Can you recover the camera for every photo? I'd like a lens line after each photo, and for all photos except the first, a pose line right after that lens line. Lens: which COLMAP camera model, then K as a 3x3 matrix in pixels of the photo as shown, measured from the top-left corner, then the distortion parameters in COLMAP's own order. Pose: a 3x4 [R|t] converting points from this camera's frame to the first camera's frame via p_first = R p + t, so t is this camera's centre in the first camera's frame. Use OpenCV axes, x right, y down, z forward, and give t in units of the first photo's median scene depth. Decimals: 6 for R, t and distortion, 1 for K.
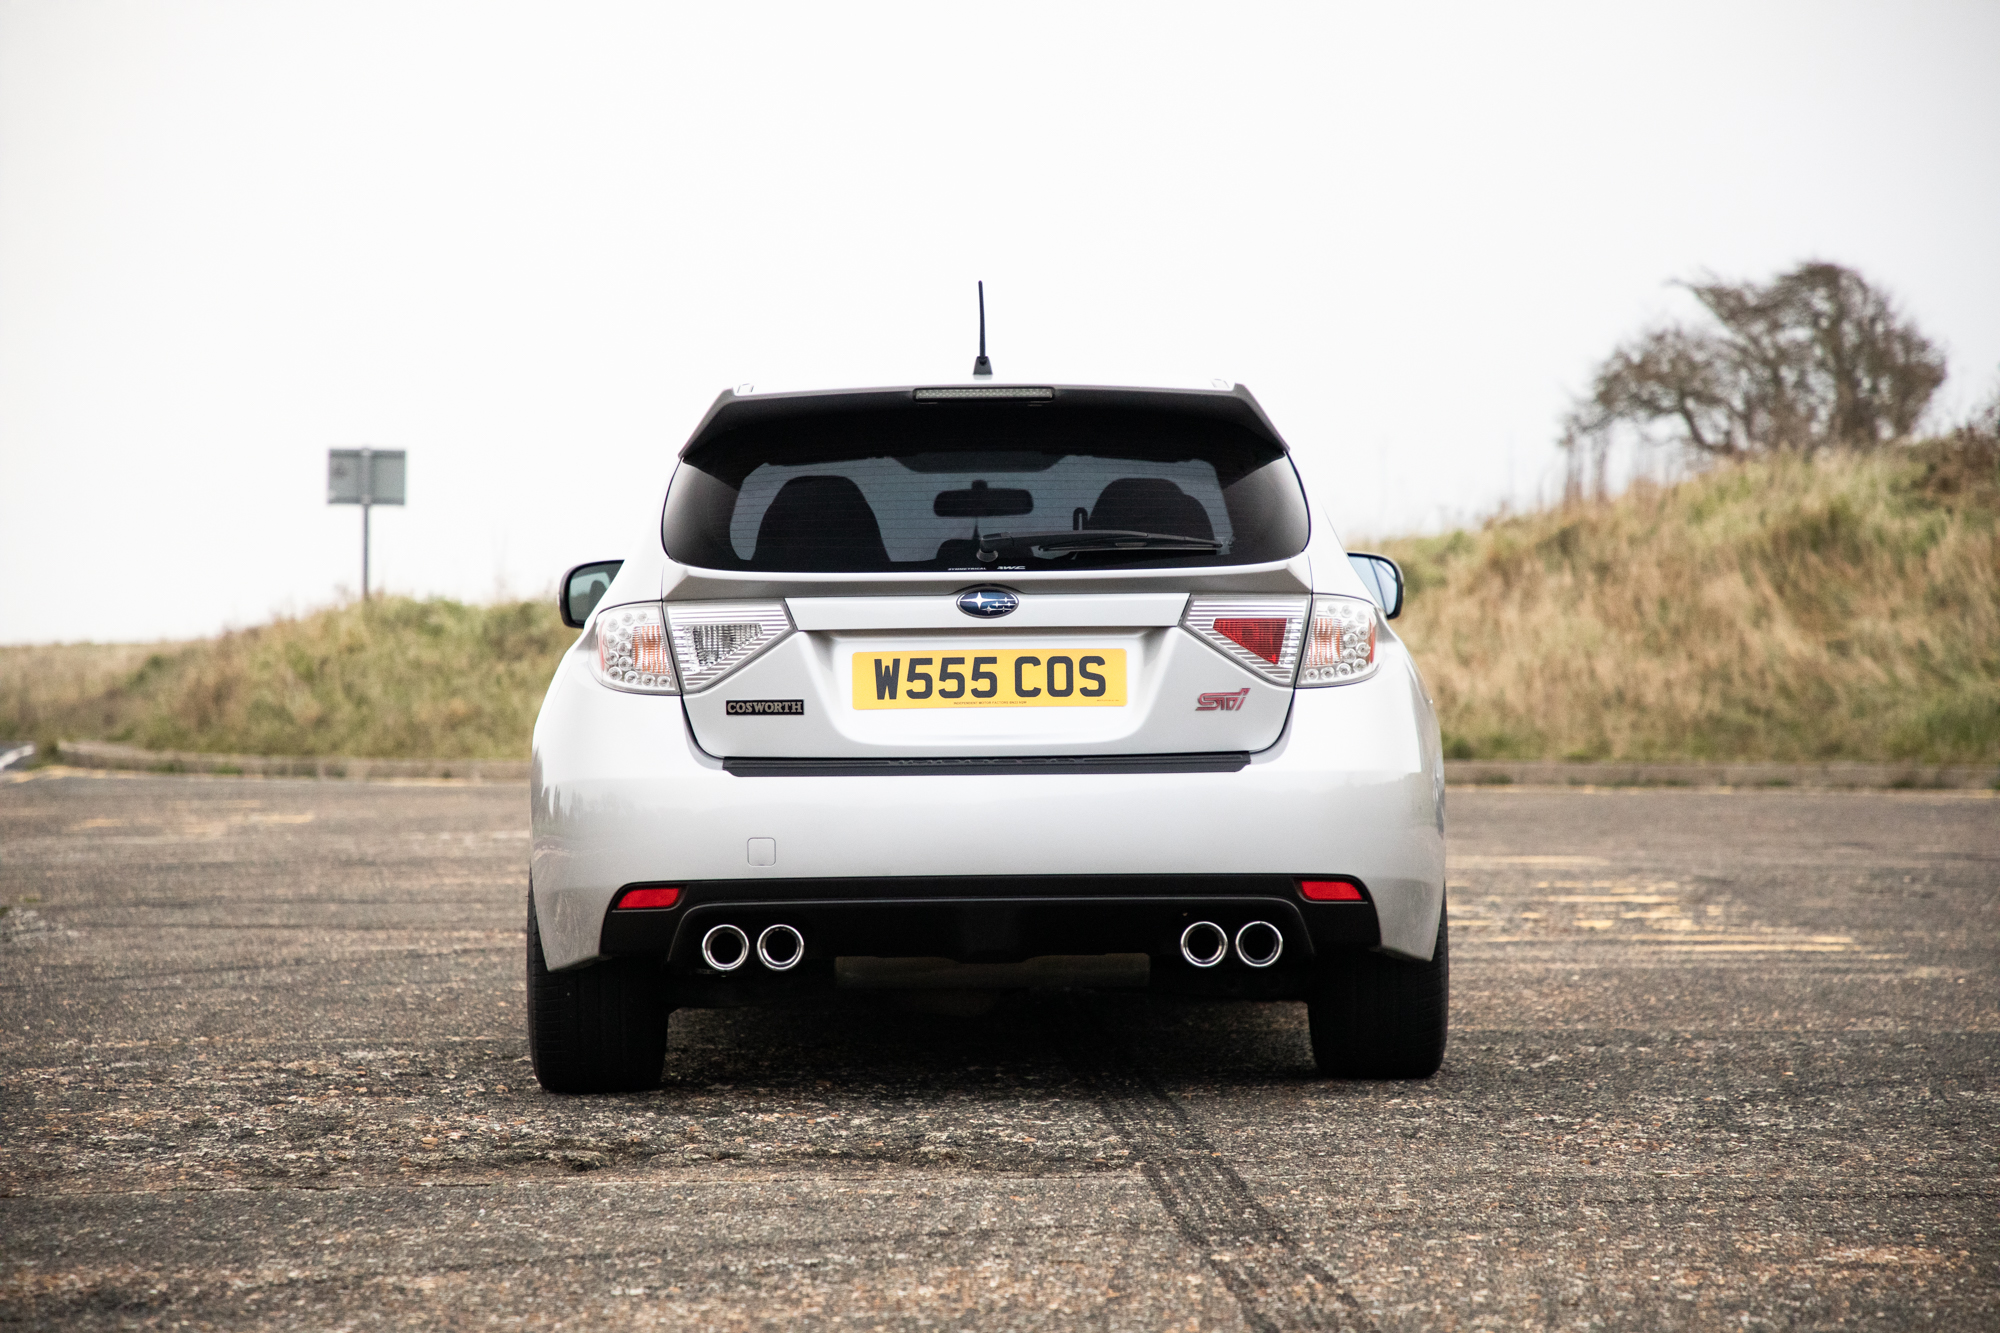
lens RADIAL K [[5654.1, 0, 994.7], [0, 5654.1, 661.7], [0, 0, 1]] dist [0.704594, 0.000000]
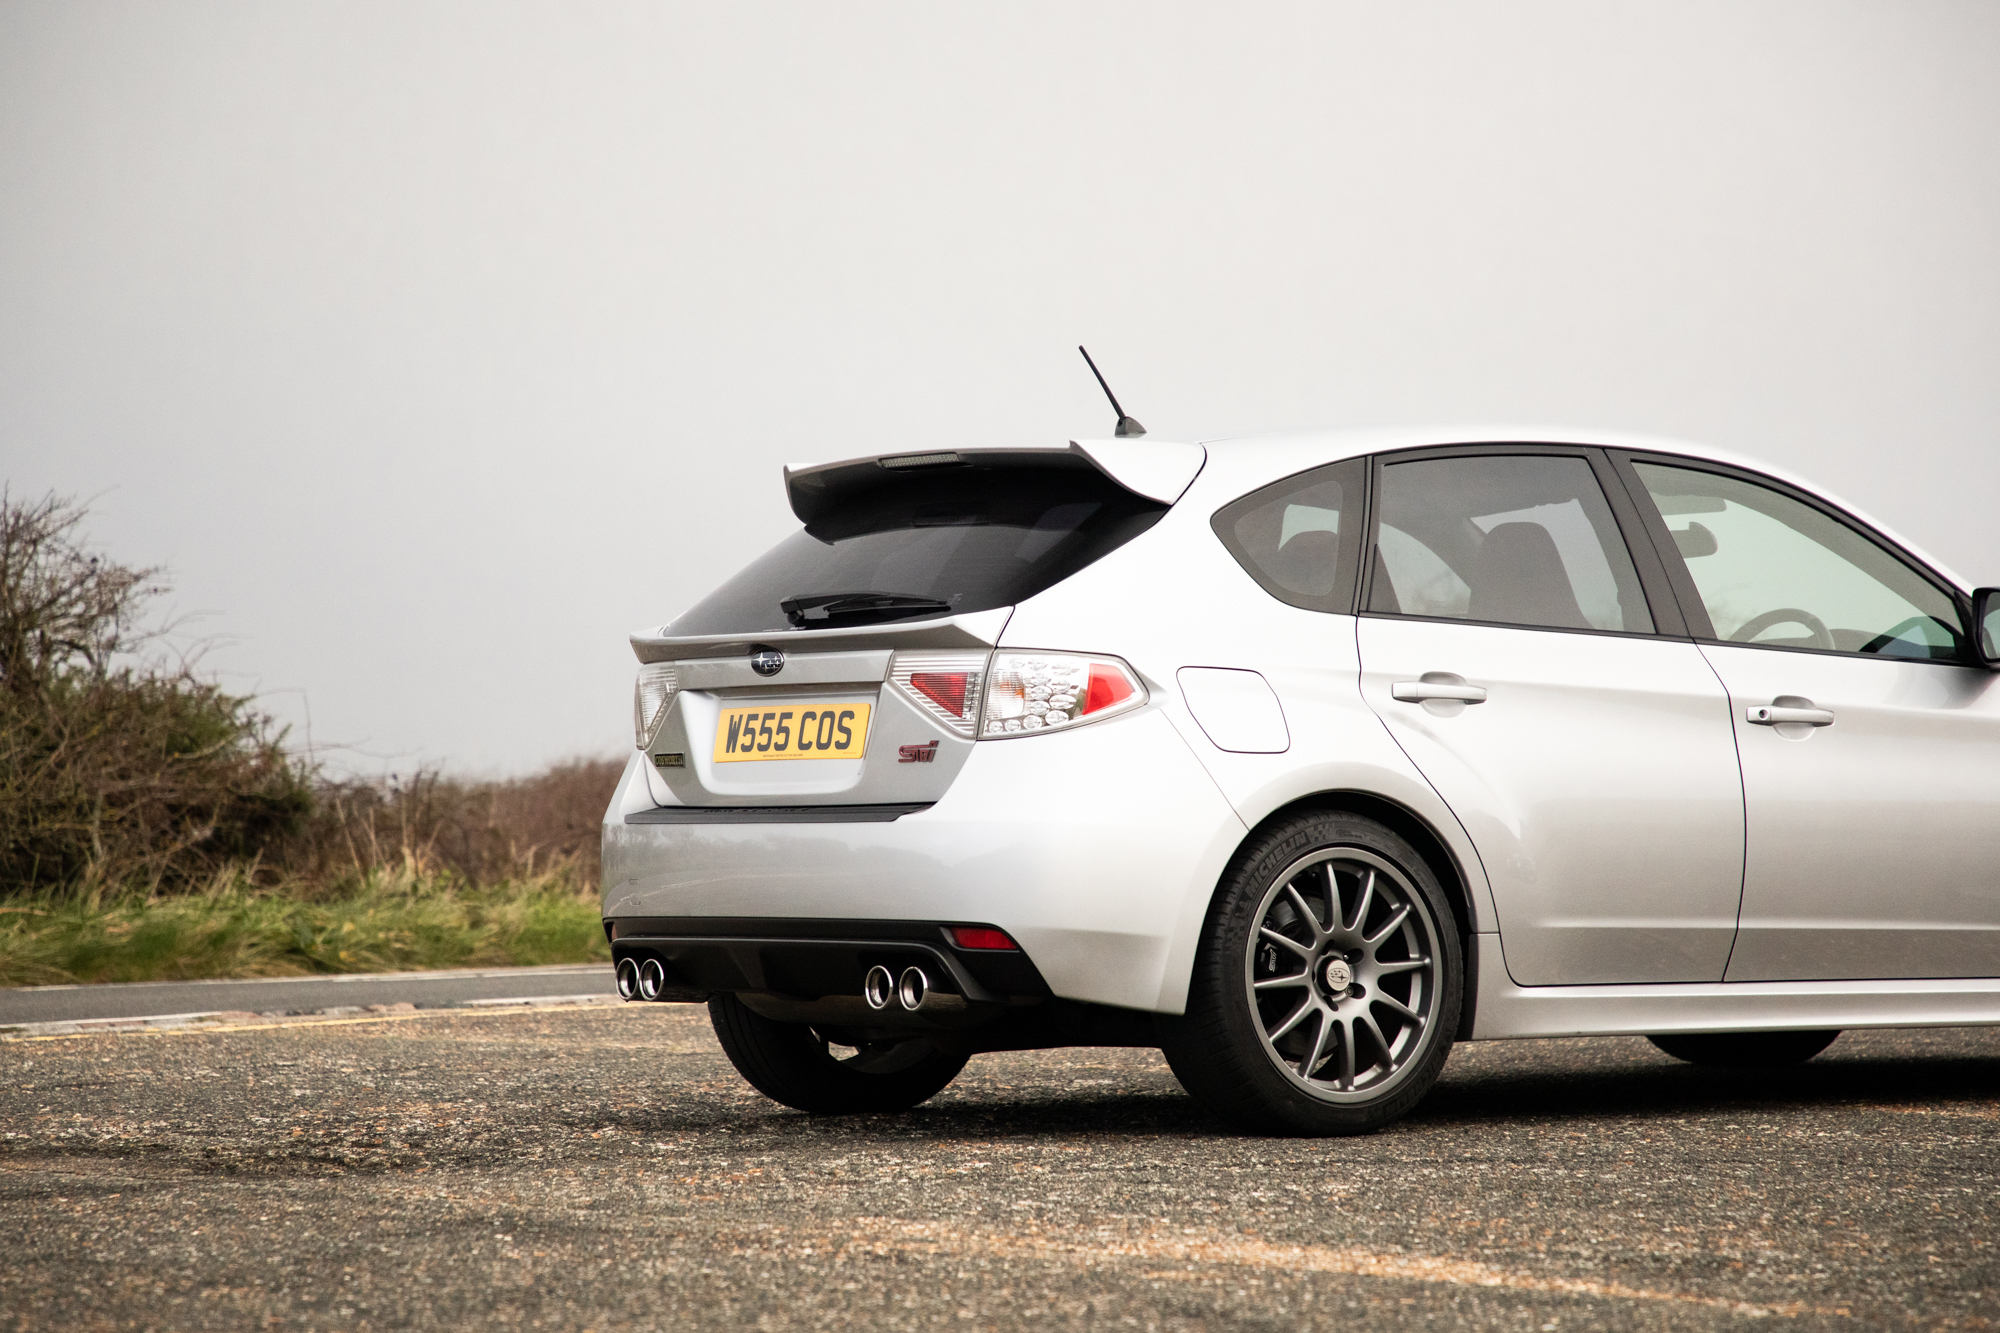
lens RADIAL K [[5654.1, 0, 998.3], [0, 5654.1, 670.9], [0, 0, 1]] dist [0.704594, 0.000000]
pose [[0.592484, -0.012817, -0.805480, 0.880906], [0.009233, 0.999916, -0.009120, 0.001444], [0.805529, -0.002033, 0.592553, 0.400604]]
